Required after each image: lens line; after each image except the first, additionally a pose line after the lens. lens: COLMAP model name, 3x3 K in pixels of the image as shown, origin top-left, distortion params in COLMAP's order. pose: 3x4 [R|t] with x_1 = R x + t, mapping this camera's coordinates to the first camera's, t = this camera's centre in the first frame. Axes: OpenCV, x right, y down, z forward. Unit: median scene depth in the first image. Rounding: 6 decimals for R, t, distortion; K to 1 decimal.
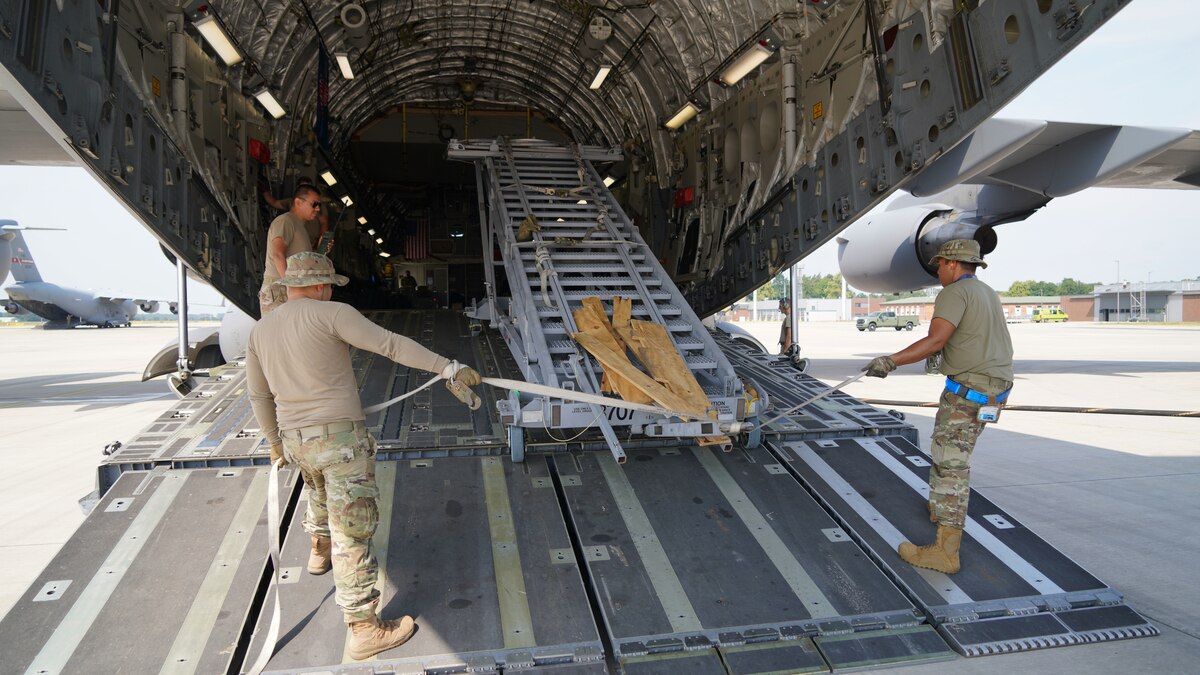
lens RADIAL K [[806.4, 0, 600.4], [0, 806.4, 335.6], [0, 0, 1]] dist [-0.027523, -0.000082]
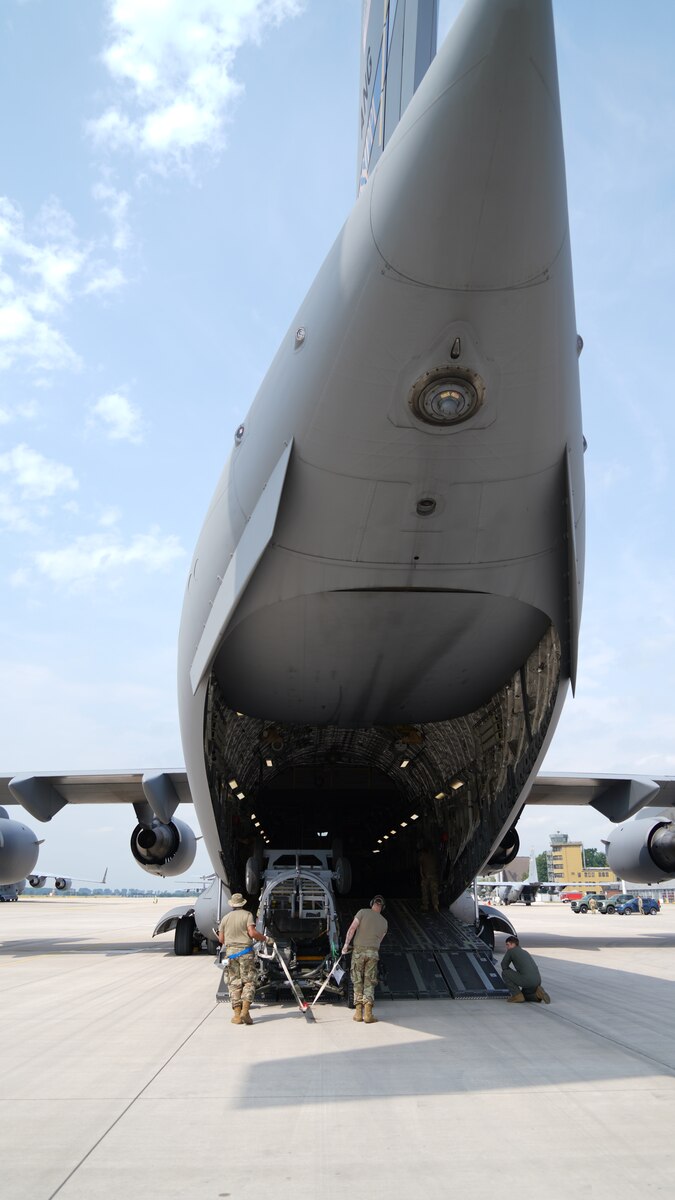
lens RADIAL K [[806.4, 0, 335.6], [0, 806.4, 599.1], [0, 0, 1]] dist [-0.027523, -0.000082]
pose [[0.988164, -0.043305, -0.147161, 0.109419], [-0.013942, 0.930003, -0.367288, 0.003735], [0.152766, 0.364992, 0.918392, -0.705813]]
